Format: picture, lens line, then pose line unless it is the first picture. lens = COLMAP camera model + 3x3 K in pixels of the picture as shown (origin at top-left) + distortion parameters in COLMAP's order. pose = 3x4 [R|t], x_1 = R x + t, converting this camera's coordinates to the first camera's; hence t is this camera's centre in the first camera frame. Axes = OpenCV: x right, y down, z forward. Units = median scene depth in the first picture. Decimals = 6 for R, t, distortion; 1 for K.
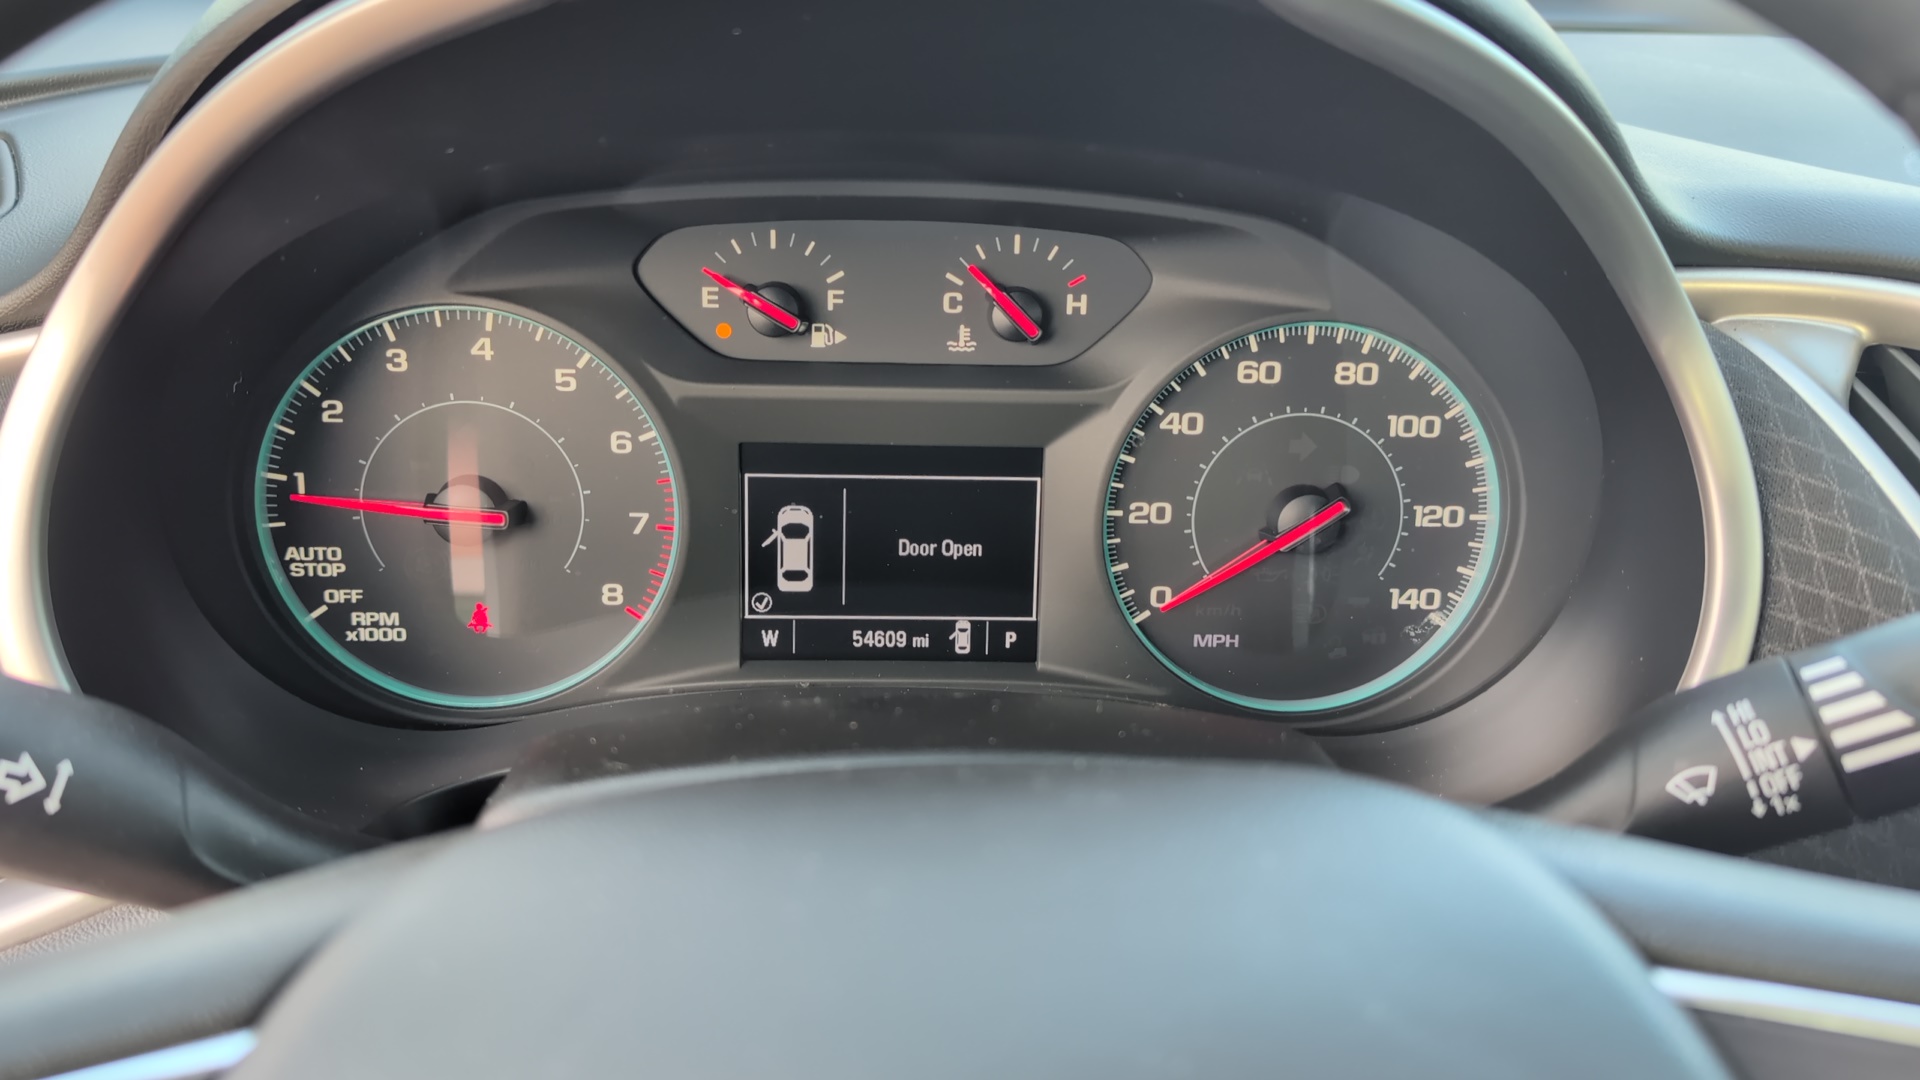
lens RADIAL K [[1681.4, 0, 960.0], [0, 1681.4, 540.0], [0, 0, 1]] dist [0.032129, -0.005996]
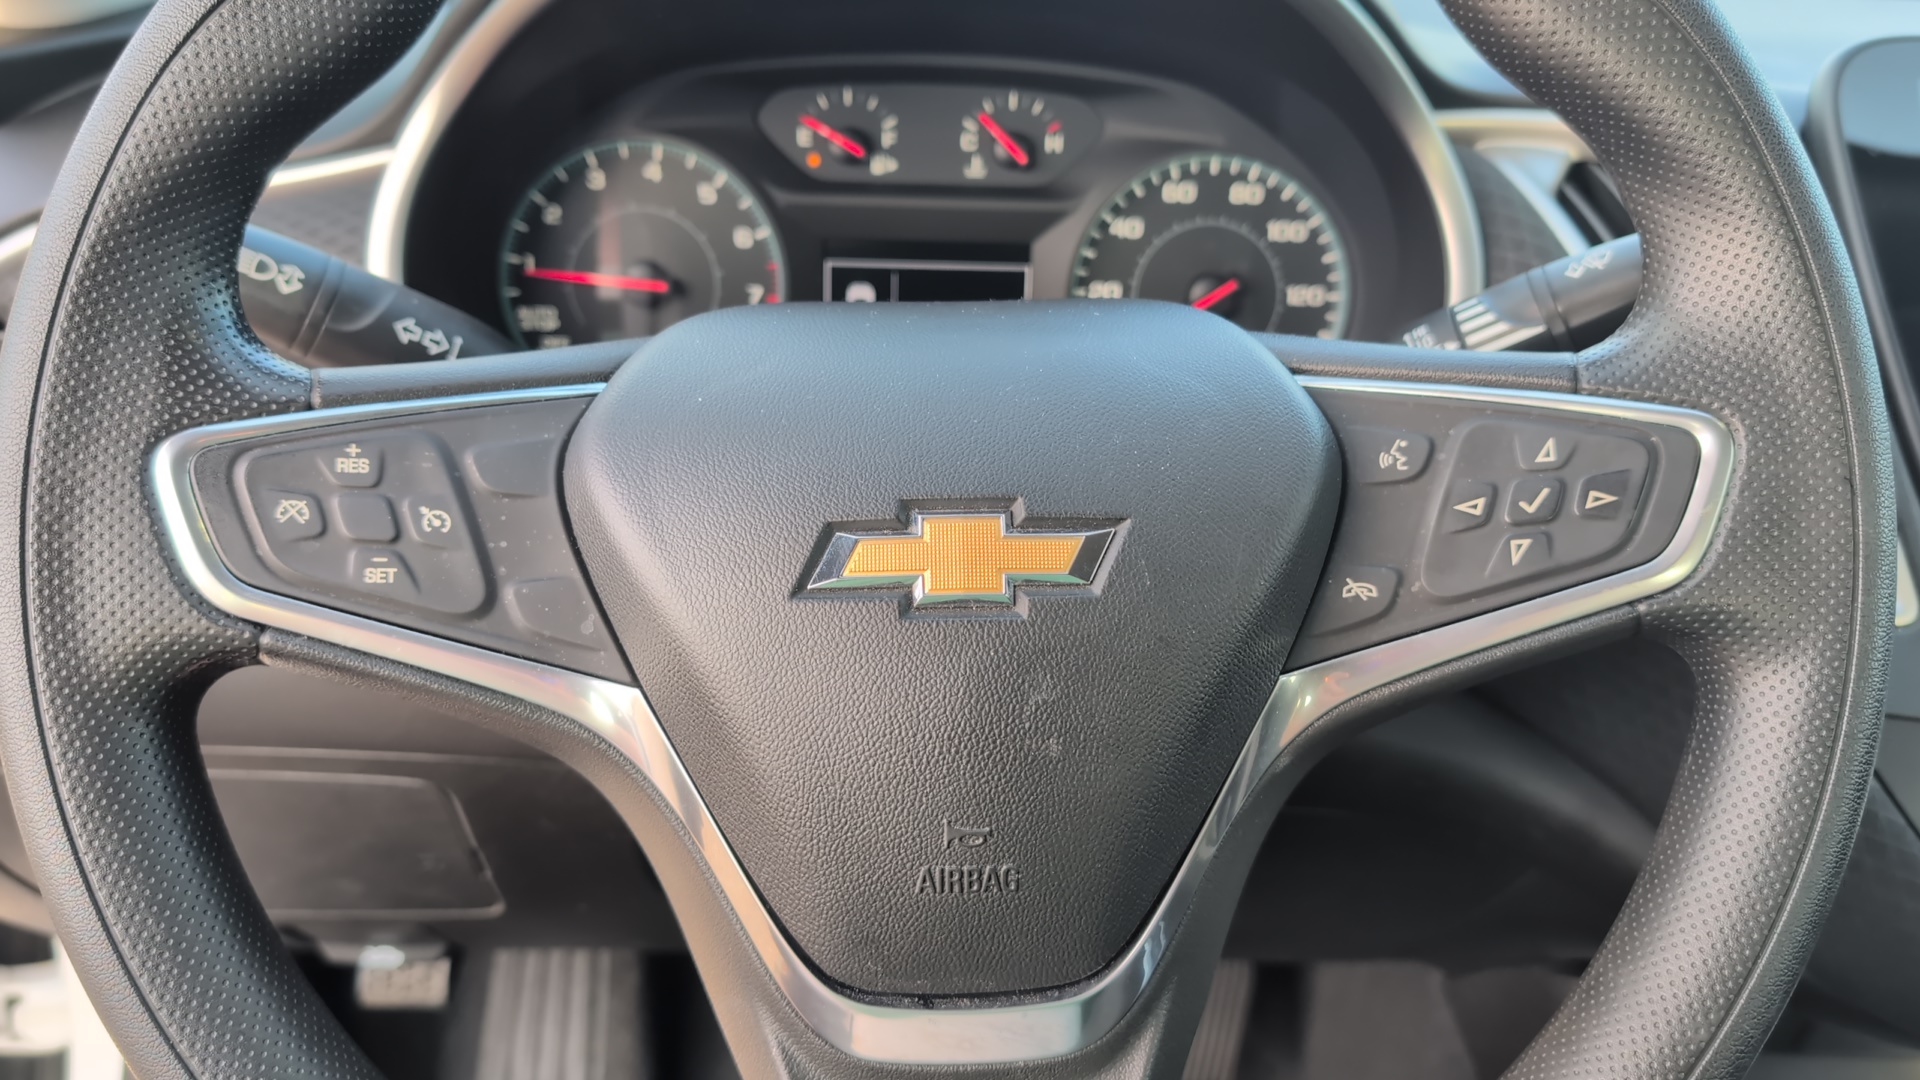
lens RADIAL K [[1607.7, 0, 954.5], [0, 1607.7, 547.1], [0, 0, 1]] dist [0.030562, -0.009731]
pose [[0.999445, 0.010826, -0.031519, 0.030971], [-0.010505, 0.999891, 0.010330, 0.197542], [0.031627, -0.009993, 0.999450, -0.410728]]
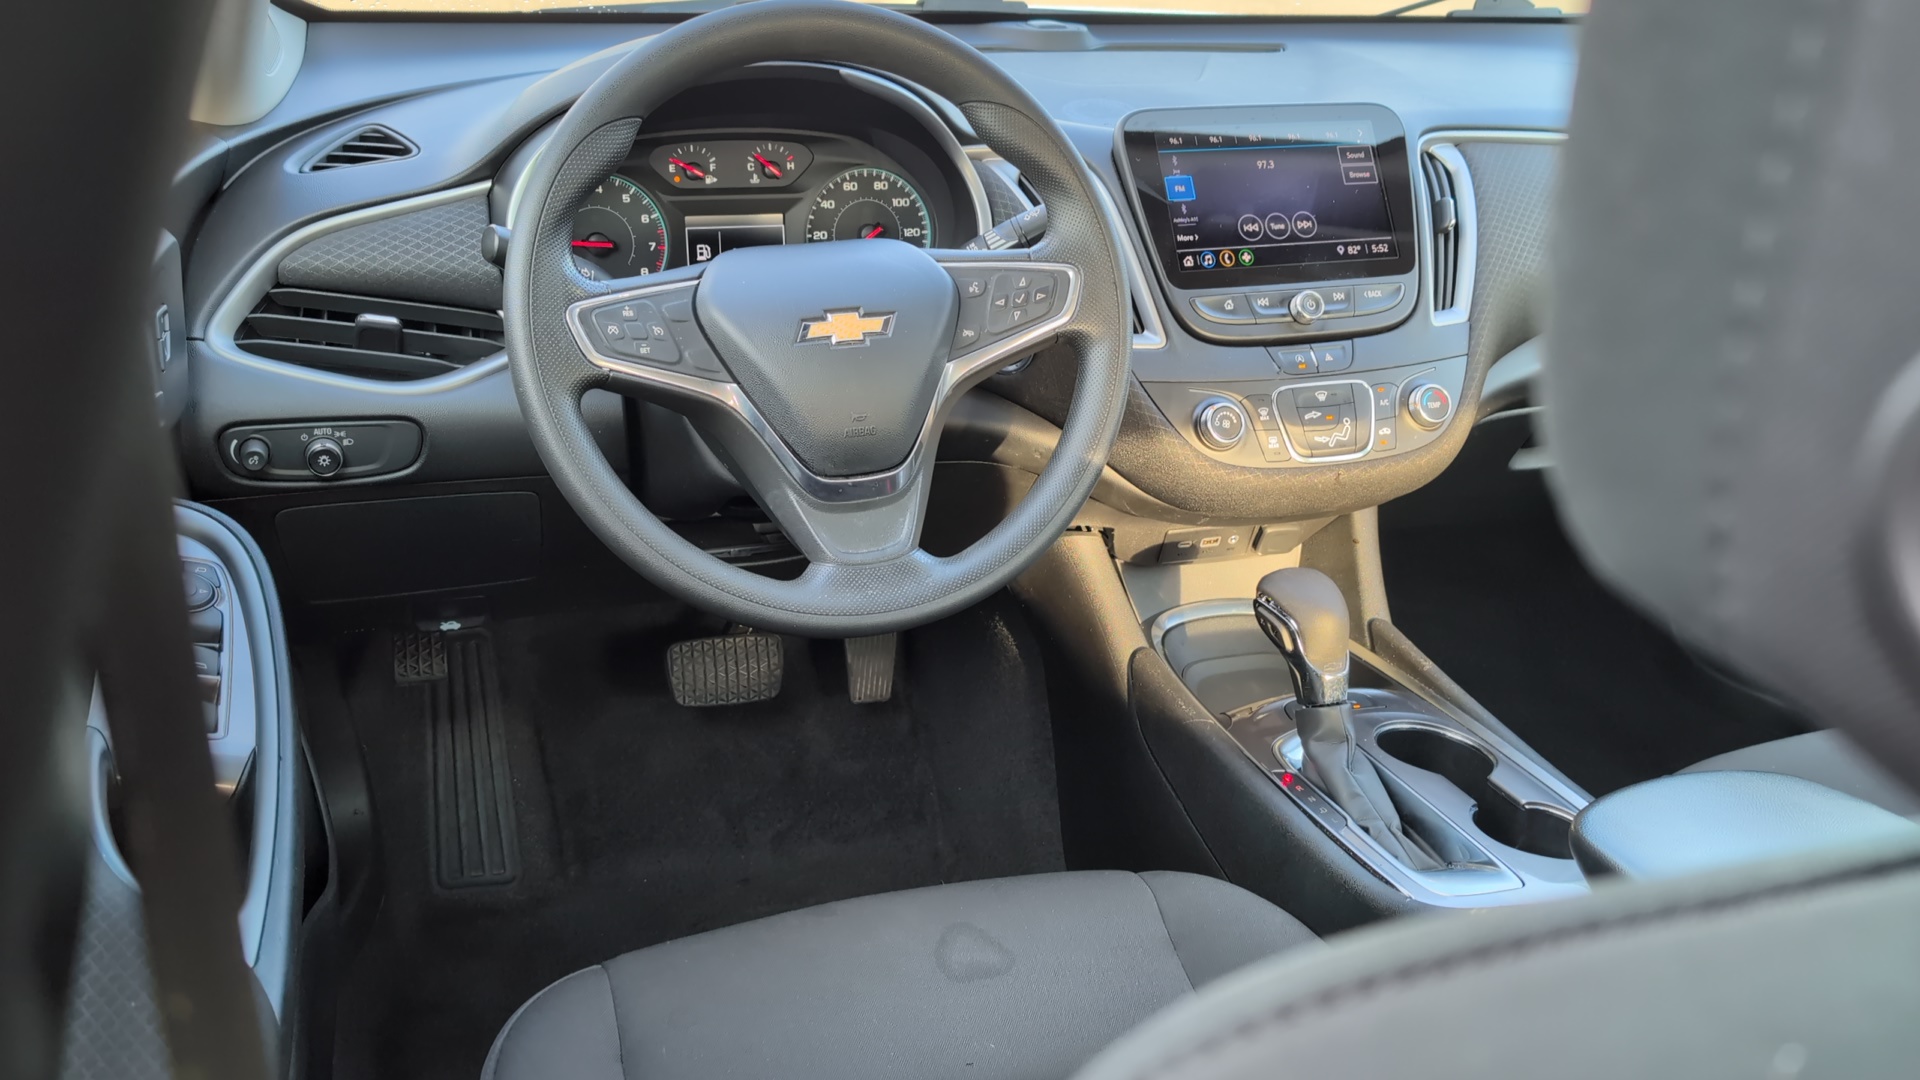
lens RADIAL K [[1607.7, 0, 954.5], [0, 1607.7, 547.1], [0, 0, 1]] dist [0.030562, -0.009731]
pose [[0.961744, -0.101955, 0.254273, -0.460052], [0.089148, 0.994123, 0.061422, 0.396853], [-0.259040, -0.036404, 0.965180, -1.938337]]
